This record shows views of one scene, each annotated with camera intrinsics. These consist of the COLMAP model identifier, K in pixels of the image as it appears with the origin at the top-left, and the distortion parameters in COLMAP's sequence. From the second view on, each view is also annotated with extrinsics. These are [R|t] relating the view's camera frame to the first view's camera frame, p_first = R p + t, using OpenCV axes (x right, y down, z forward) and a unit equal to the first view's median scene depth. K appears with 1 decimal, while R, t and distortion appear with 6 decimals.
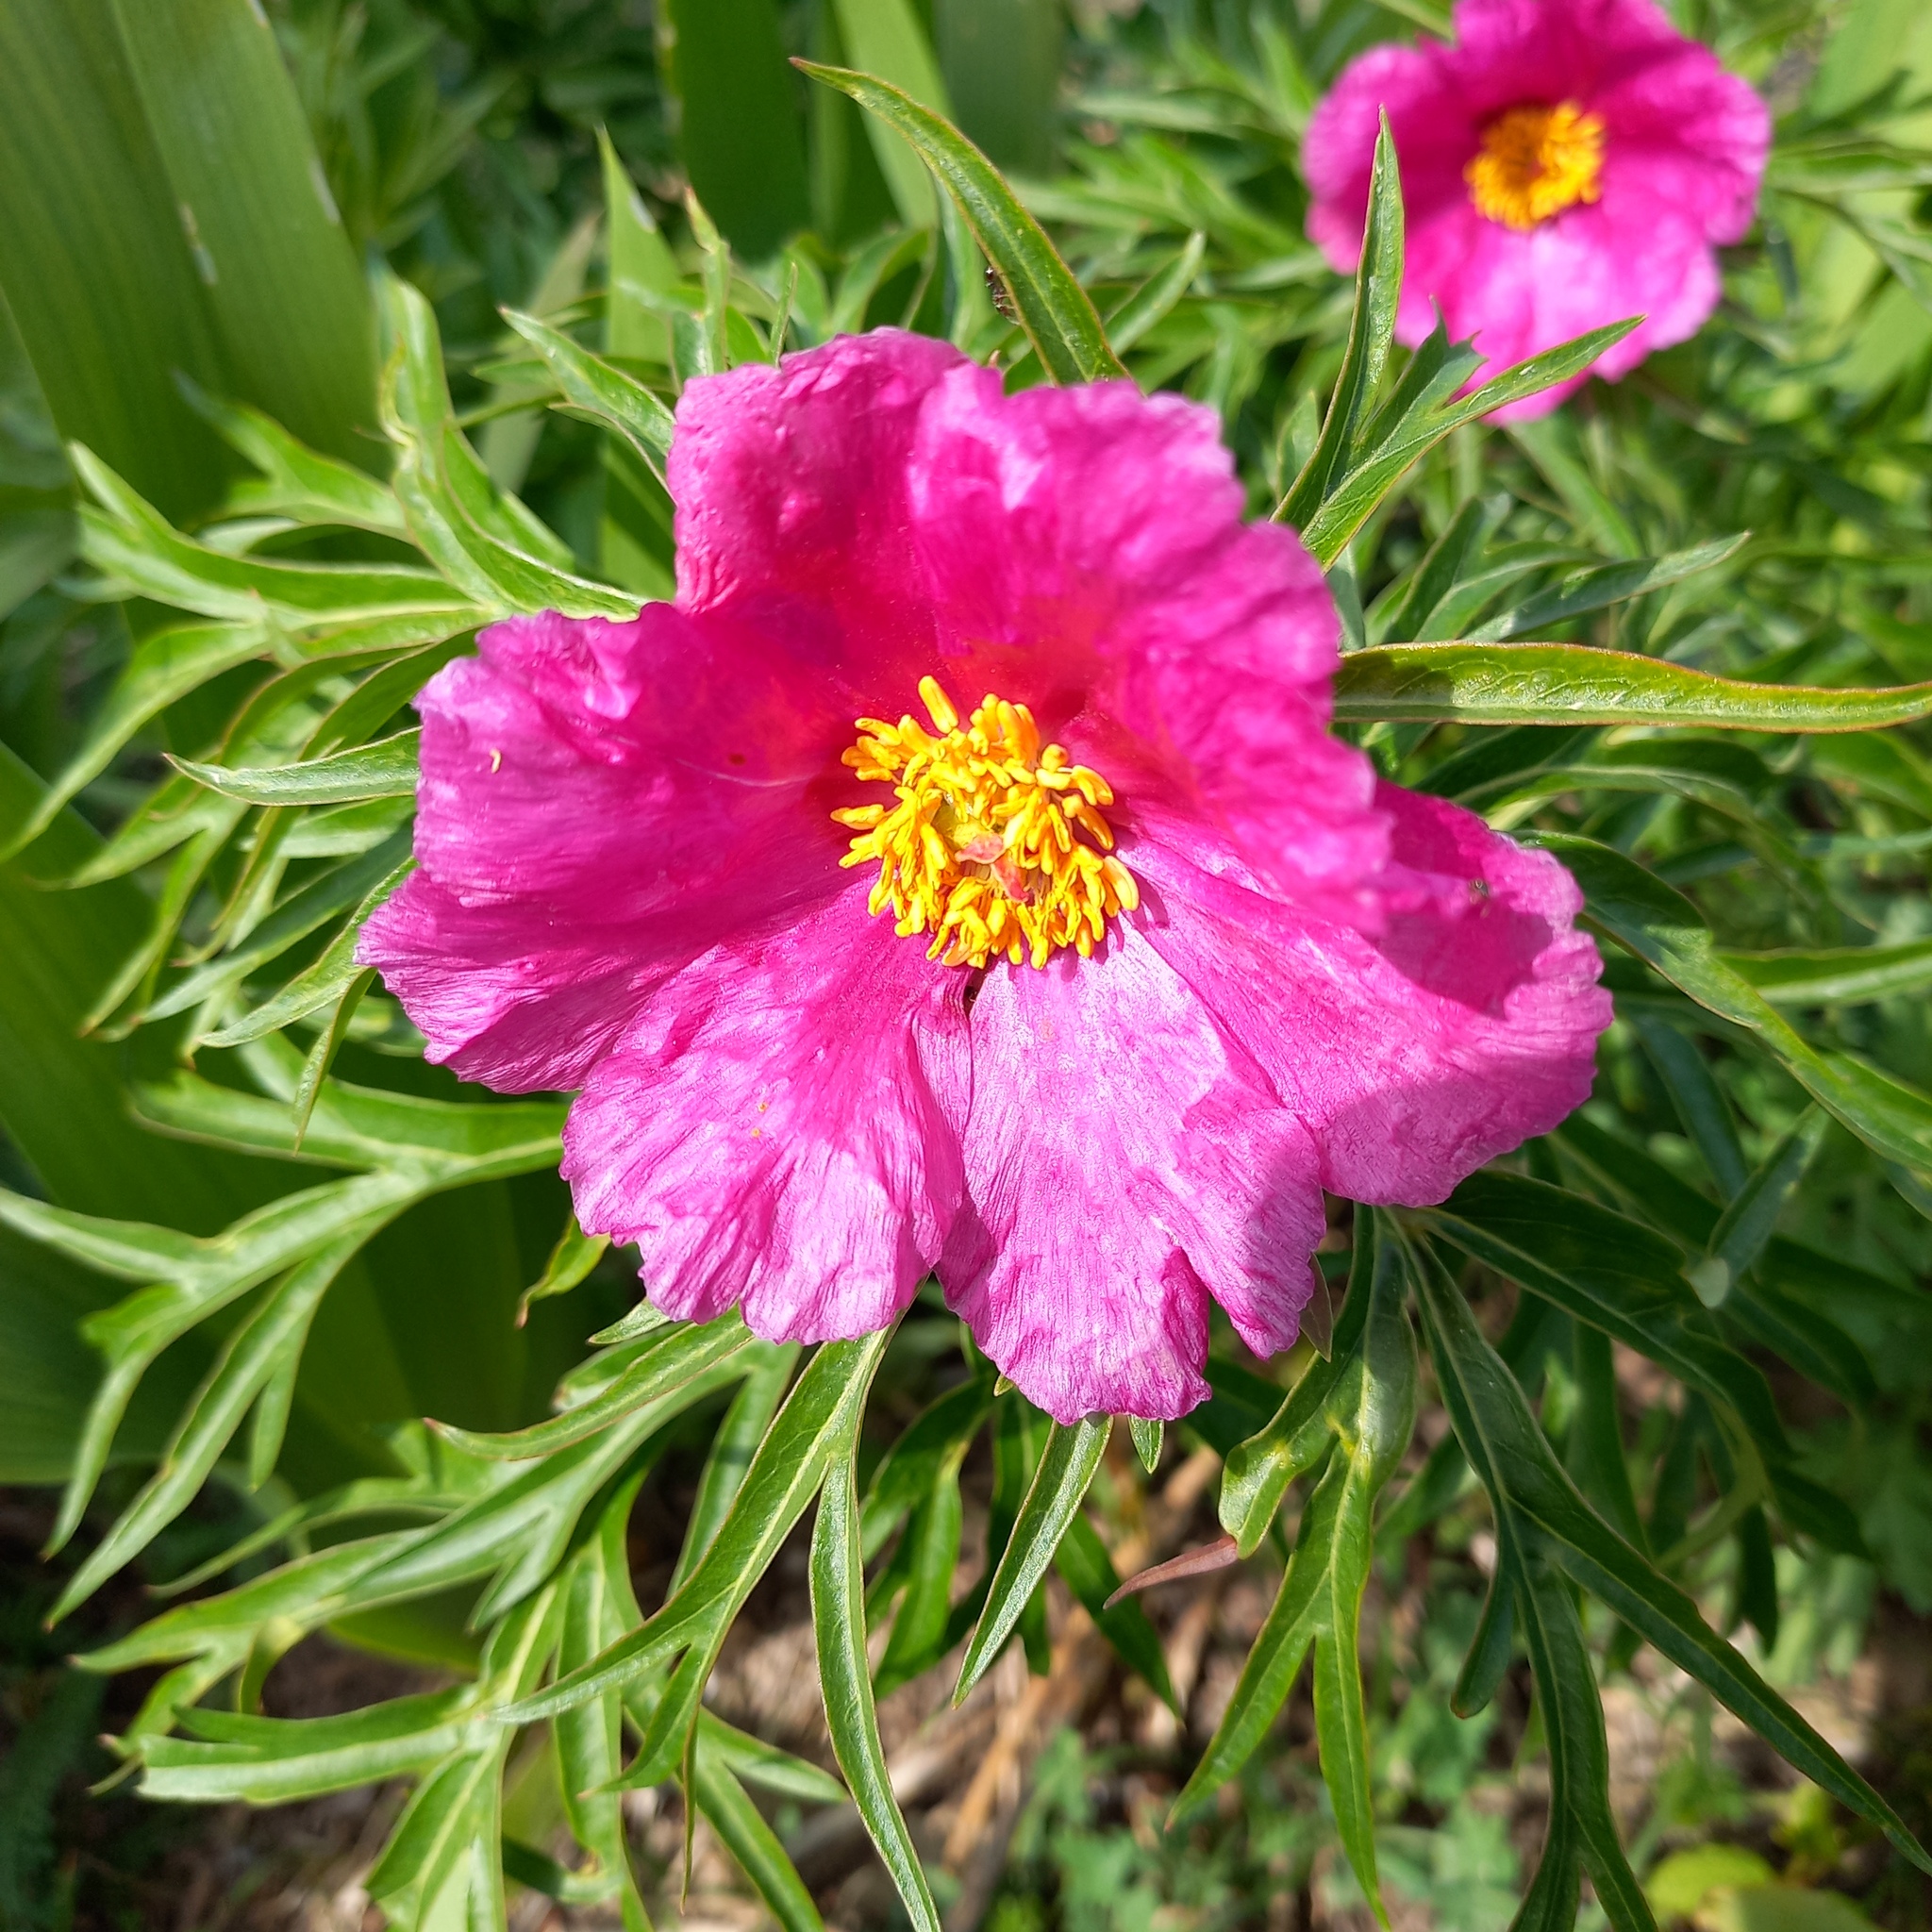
lens RADIAL K [[1959.9, 0, 986.6], [0, 1959.9, 1005.1], [0, 0, 1]] dist [0.105887, -0.311015]
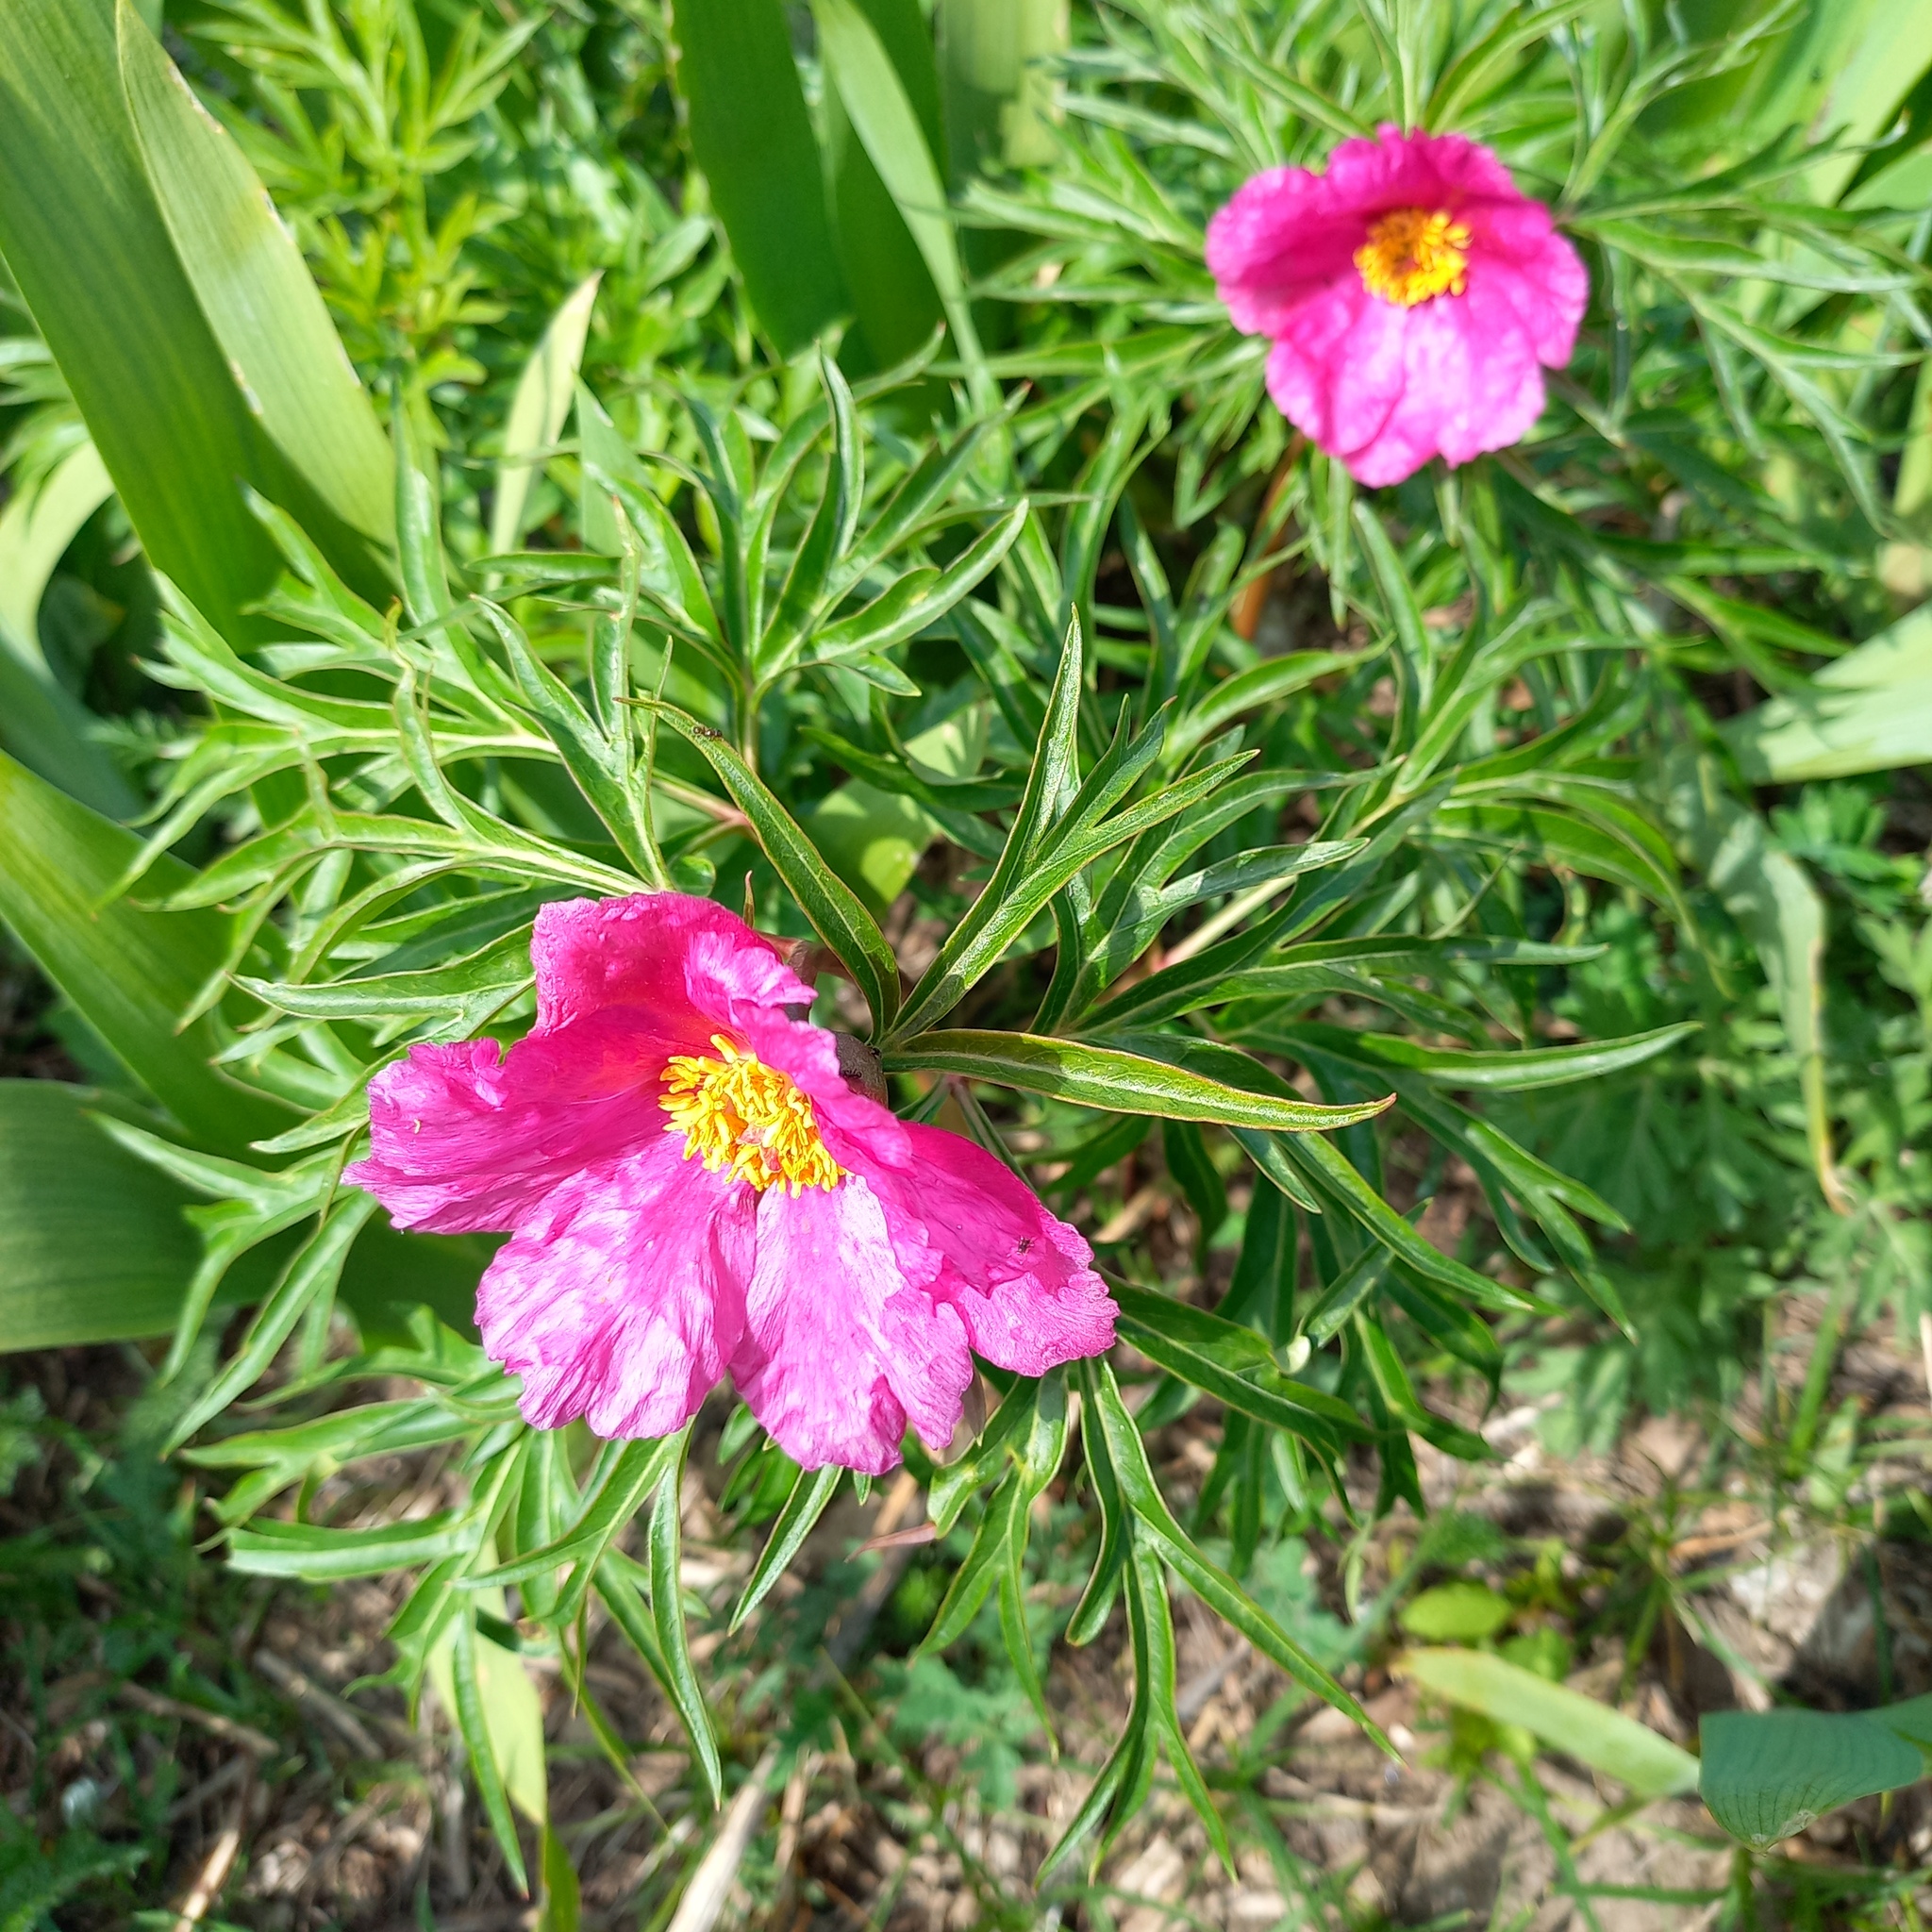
lens RADIAL K [[1887.0, 0, 1017.3], [0, 1887.0, 962.0], [0, 0, 1]] dist [0.142439, -0.436080]
pose [[0.997808, 0.062799, -0.020846, 0.219242], [-0.057942, 0.981395, 0.183048, -0.481604], [0.031953, -0.181439, 0.982883, -0.402214]]
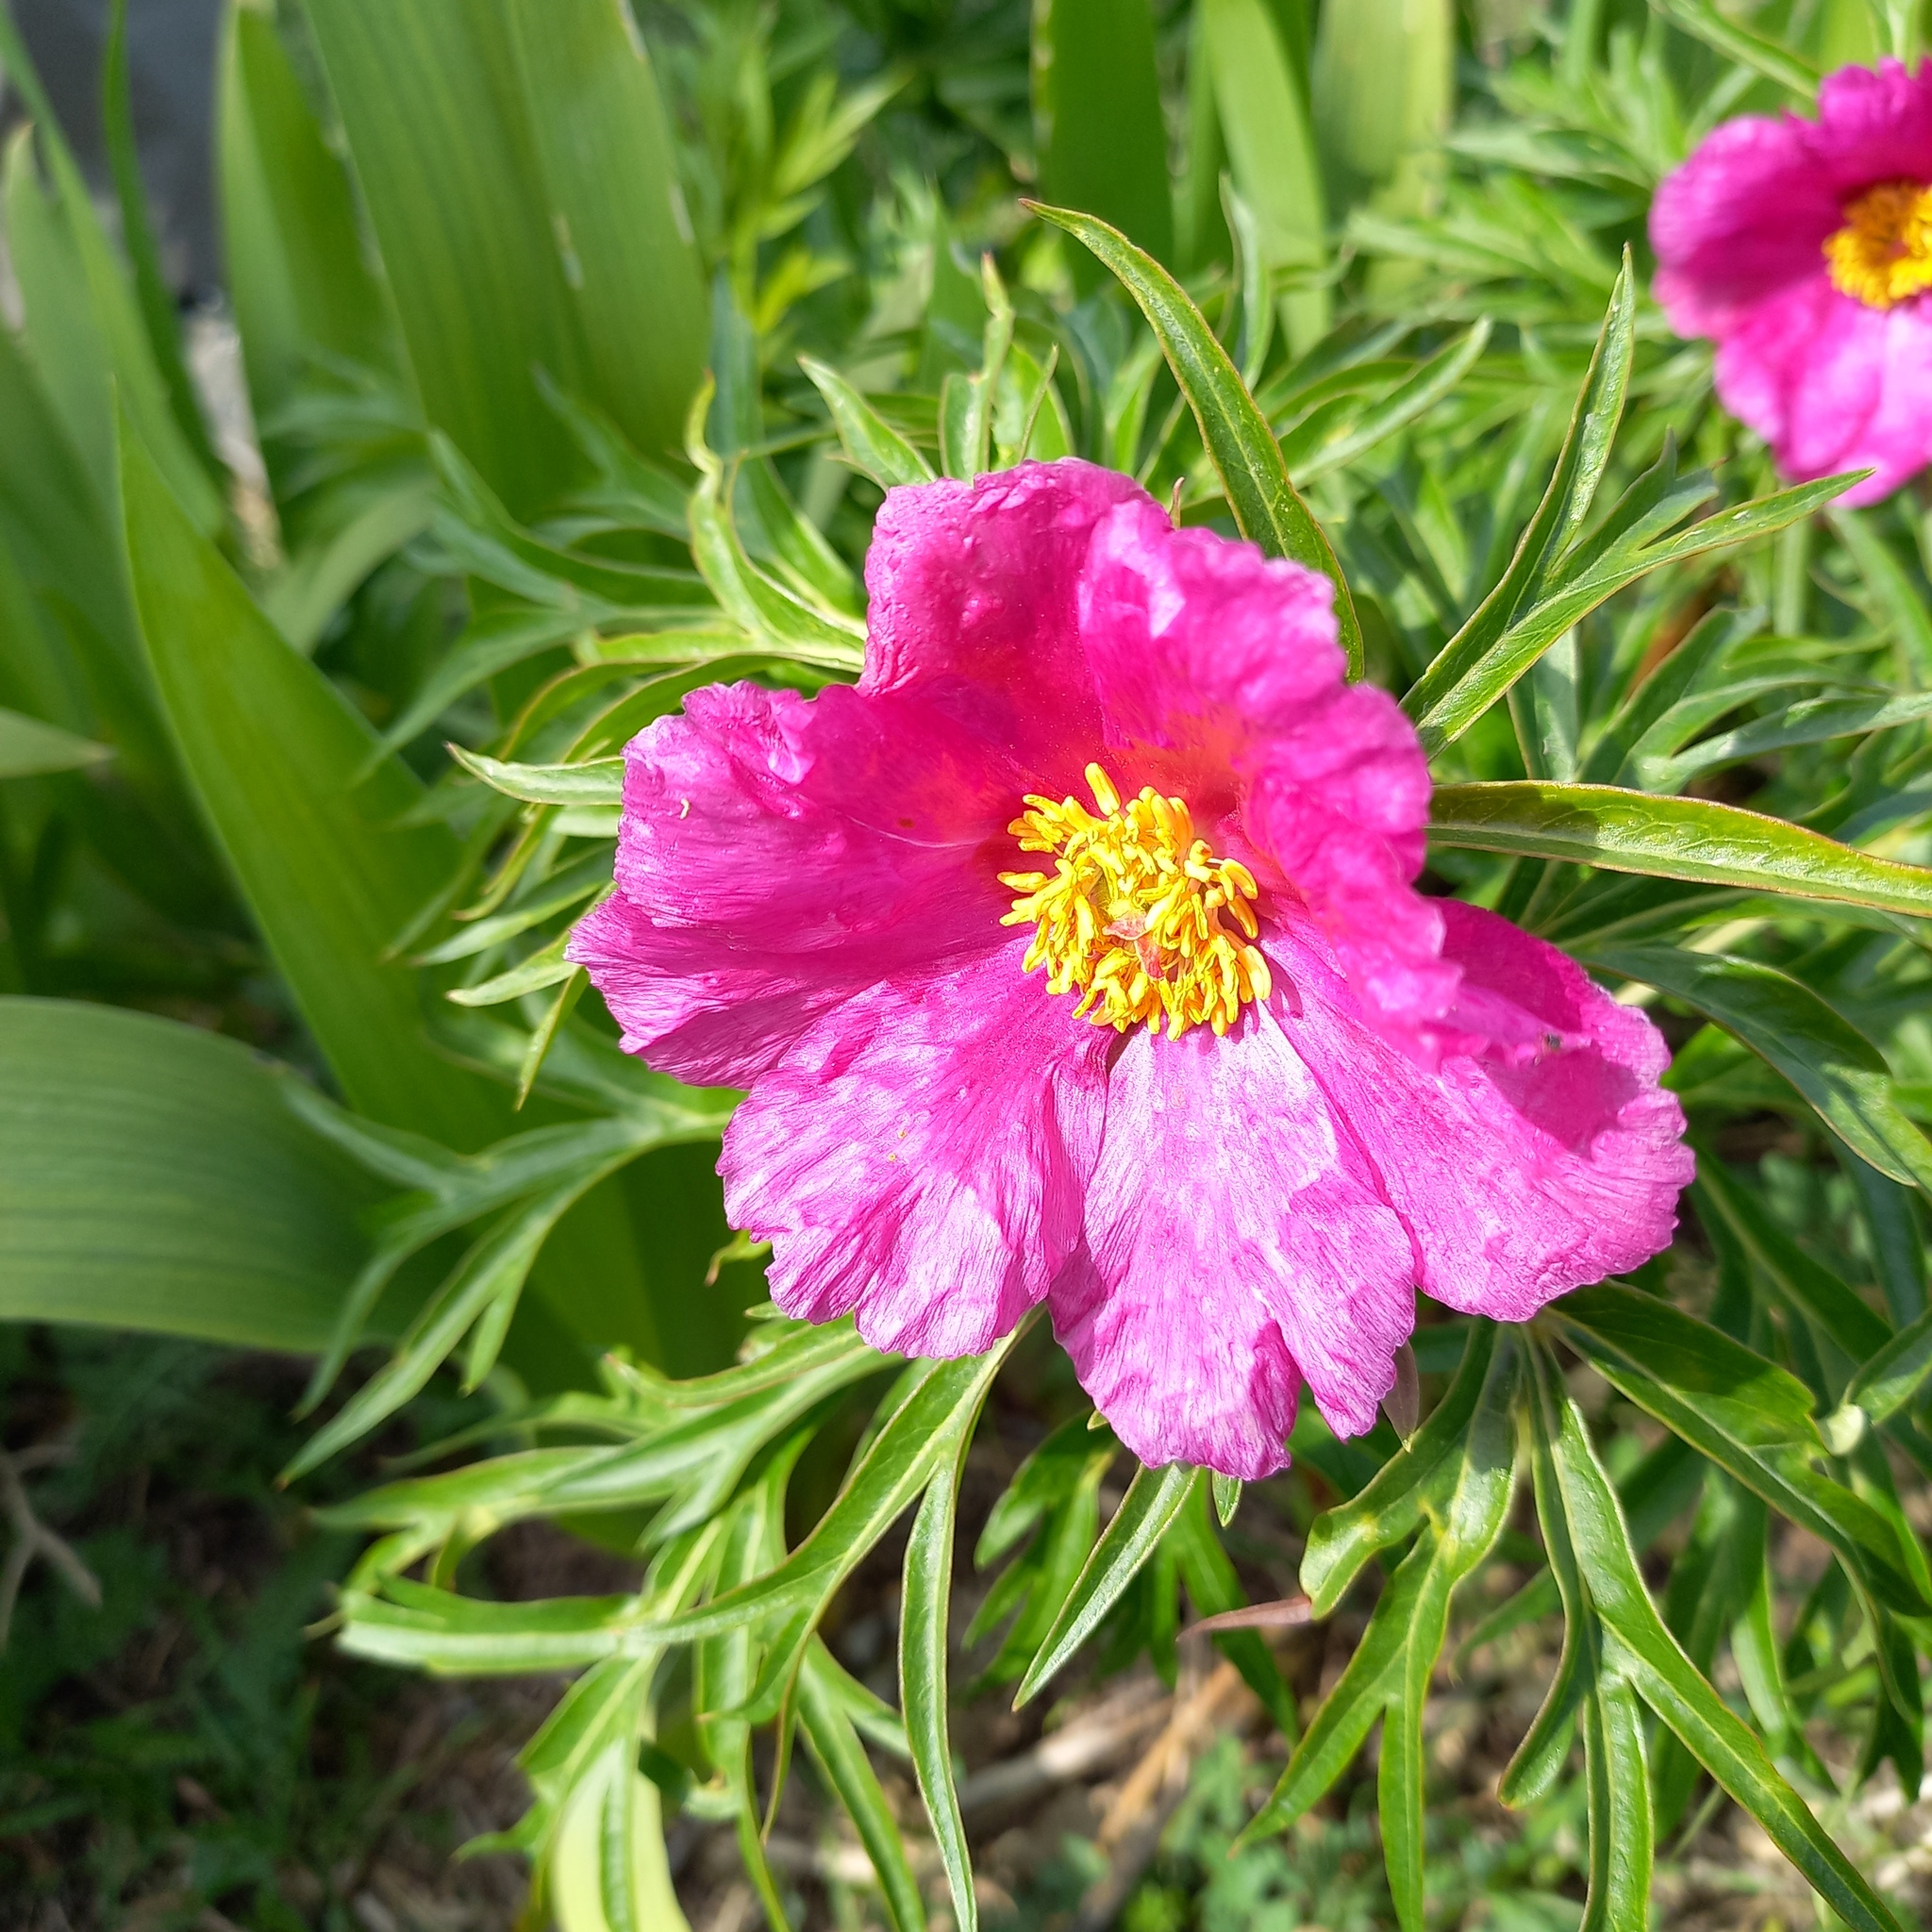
lens RADIAL K [[1957.7, 0, 964.8], [0, 1957.7, 988.9], [0, 0, 1]] dist [0.075240, -0.206633]
pose [[0.976365, 0.127845, -0.174260, 0.099419], [-0.126035, 0.991794, 0.021460, -0.056119], [0.175573, 0.001009, 0.984466, -0.066876]]
